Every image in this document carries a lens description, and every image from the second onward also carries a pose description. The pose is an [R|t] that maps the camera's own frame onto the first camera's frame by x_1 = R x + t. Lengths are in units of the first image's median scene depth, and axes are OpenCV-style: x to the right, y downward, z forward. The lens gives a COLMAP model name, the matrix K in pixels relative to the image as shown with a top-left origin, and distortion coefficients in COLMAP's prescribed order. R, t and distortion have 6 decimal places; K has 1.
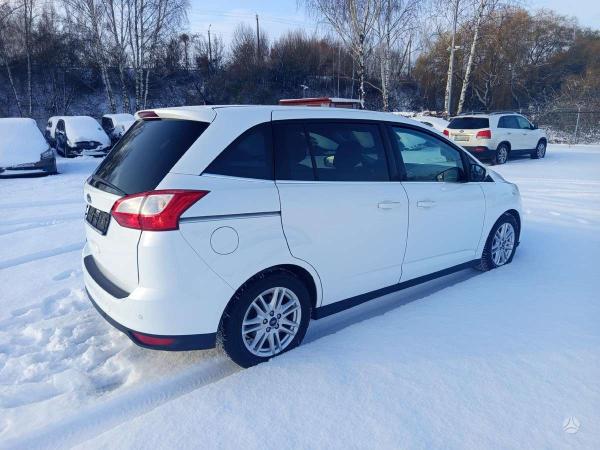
lens RADIAL K [[429.0, 0, 298.2], [0, 429.0, 223.0], [0, 0, 1]] dist [0.037582, -0.053875]
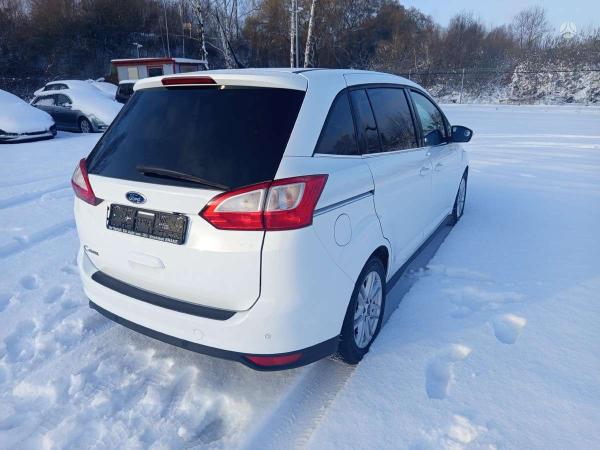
lens RADIAL K [[430.3, 0, 300.0], [0, 430.3, 225.0], [0, 0, 1]] dist [-0.001038, -0.008187]
pose [[0.919571, -0.131022, 0.370436, -0.070596], [0.098525, 0.989535, 0.105416, -0.008544], [-0.380371, -0.060440, 0.922857, 0.029270]]
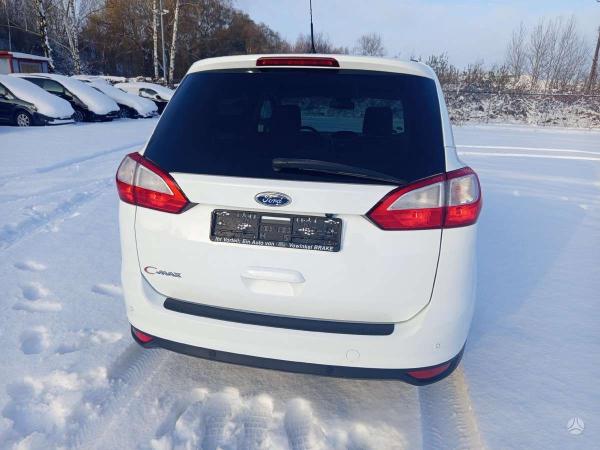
lens RADIAL K [[430.3, 0, 300.0], [0, 430.3, 225.0], [0, 0, 1]] dist [-0.001038, -0.008187]
pose [[0.731179, -0.167272, 0.661360, -0.119821], [0.118436, 0.985876, 0.118409, -0.012265], [-0.671826, -0.008249, 0.740663, 0.074498]]
